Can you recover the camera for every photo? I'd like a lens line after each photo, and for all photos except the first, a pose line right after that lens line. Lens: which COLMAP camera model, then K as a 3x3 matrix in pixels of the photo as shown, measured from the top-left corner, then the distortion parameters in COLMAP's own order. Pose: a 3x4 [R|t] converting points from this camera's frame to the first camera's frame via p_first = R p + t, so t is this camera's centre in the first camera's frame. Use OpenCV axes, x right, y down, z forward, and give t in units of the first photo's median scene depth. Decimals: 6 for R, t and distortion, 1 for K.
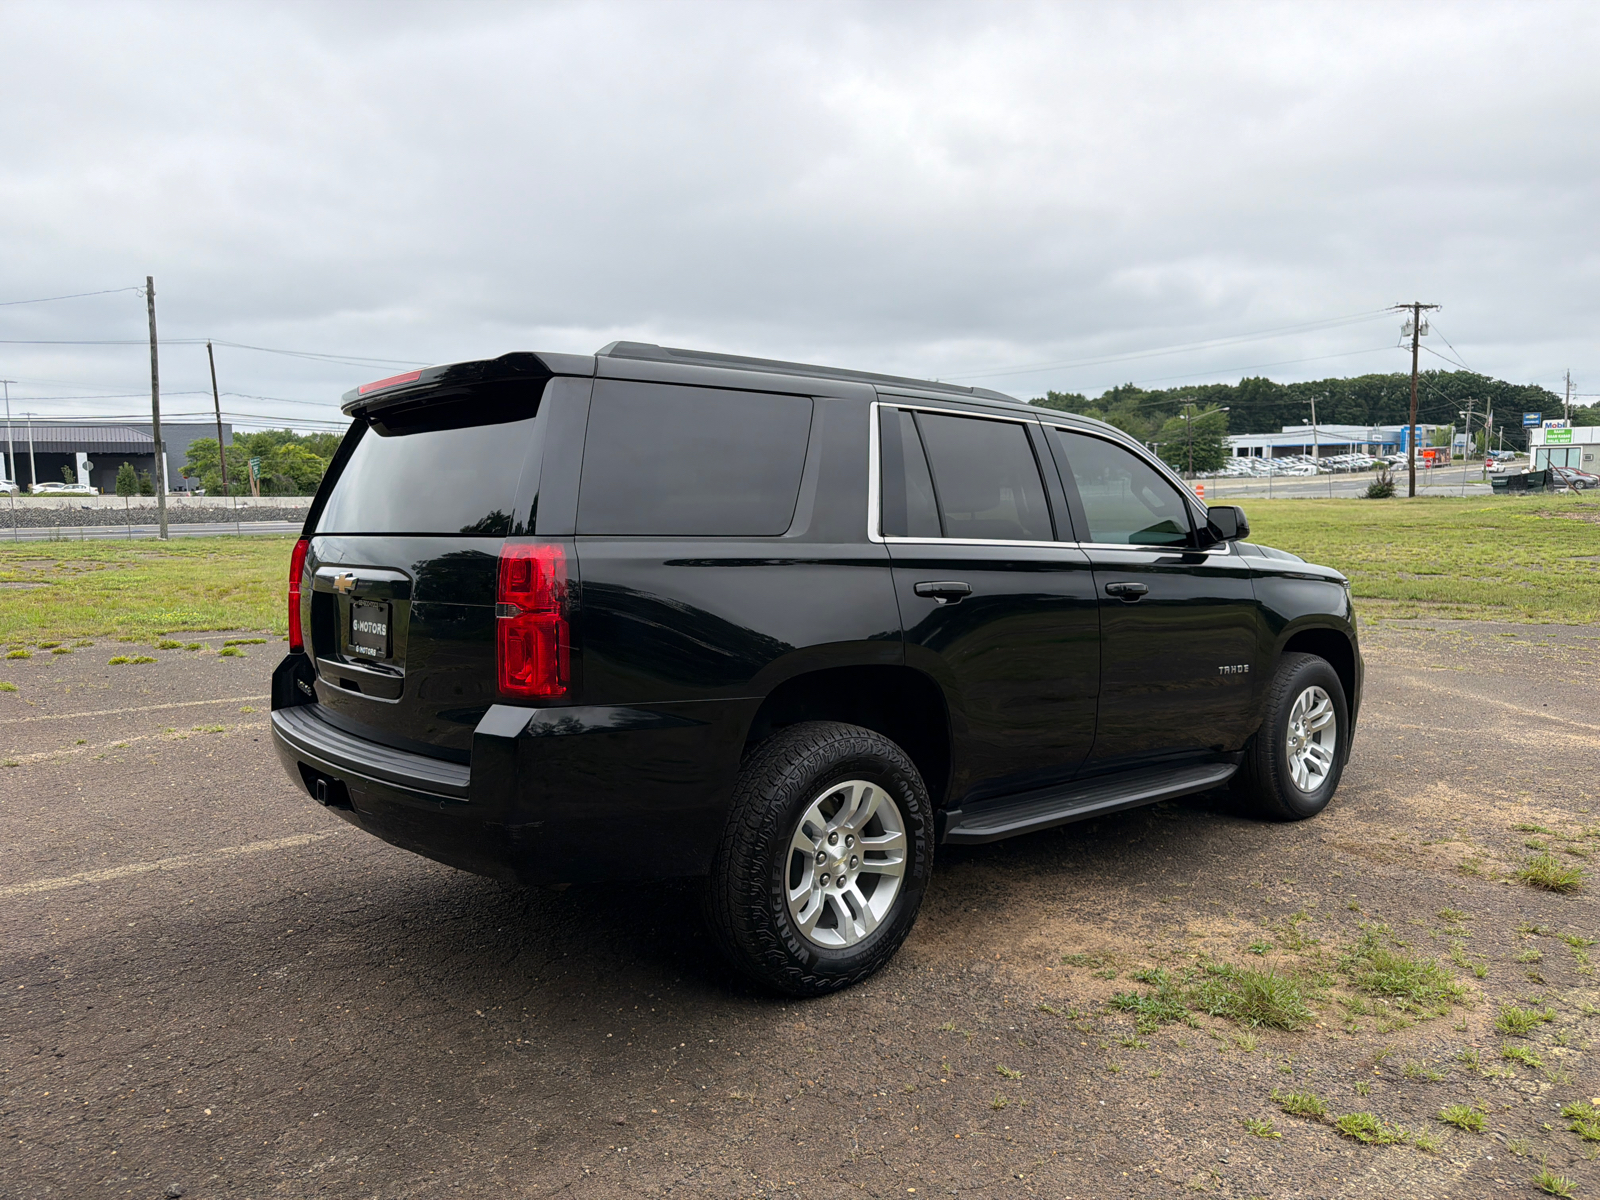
lens RADIAL K [[1122.4, 0, 803.0], [0, 1122.4, 602.2], [0, 0, 1]] dist [0.041157, -0.049032]
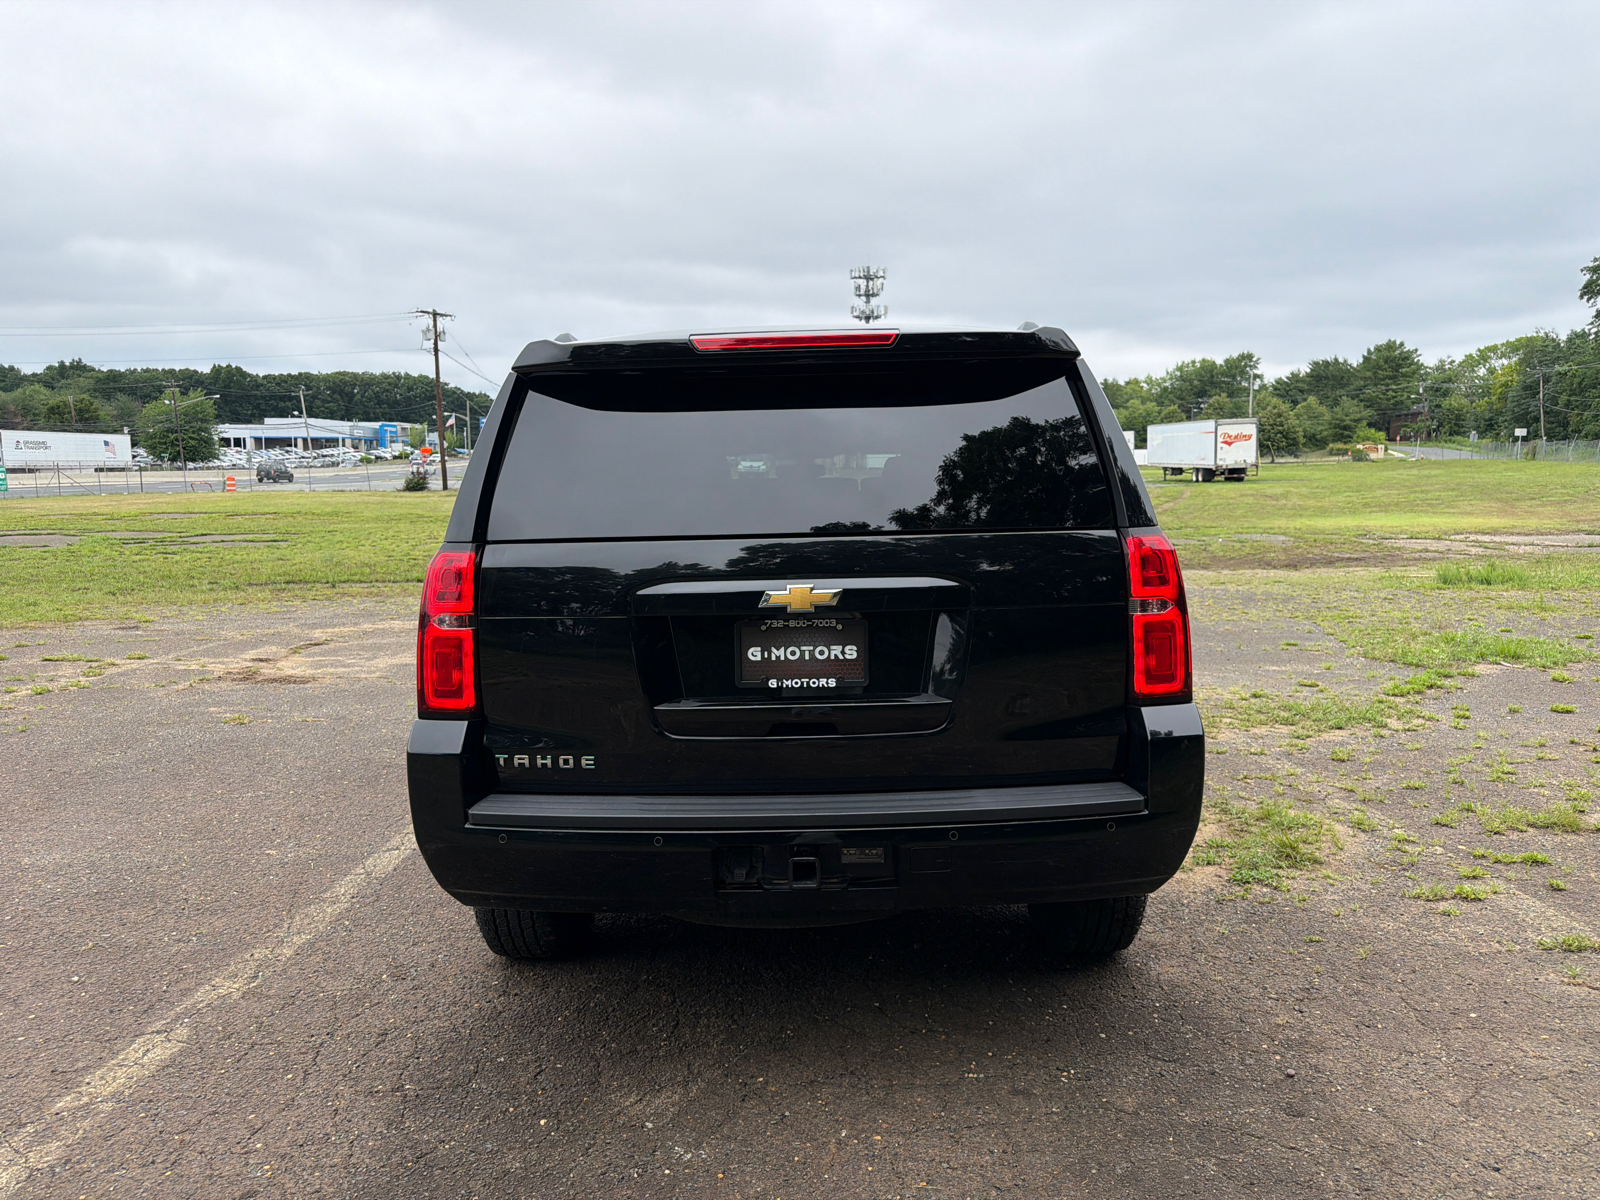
lens RADIAL K [[1122.4, 0, 803.0], [0, 1122.4, 602.2], [0, 0, 1]] dist [0.041157, -0.049032]
pose [[0.670217, -0.073547, 0.738512, -0.807203], [0.068765, 0.996951, 0.036878, -0.035335], [-0.738973, 0.026067, 0.673231, 0.404448]]
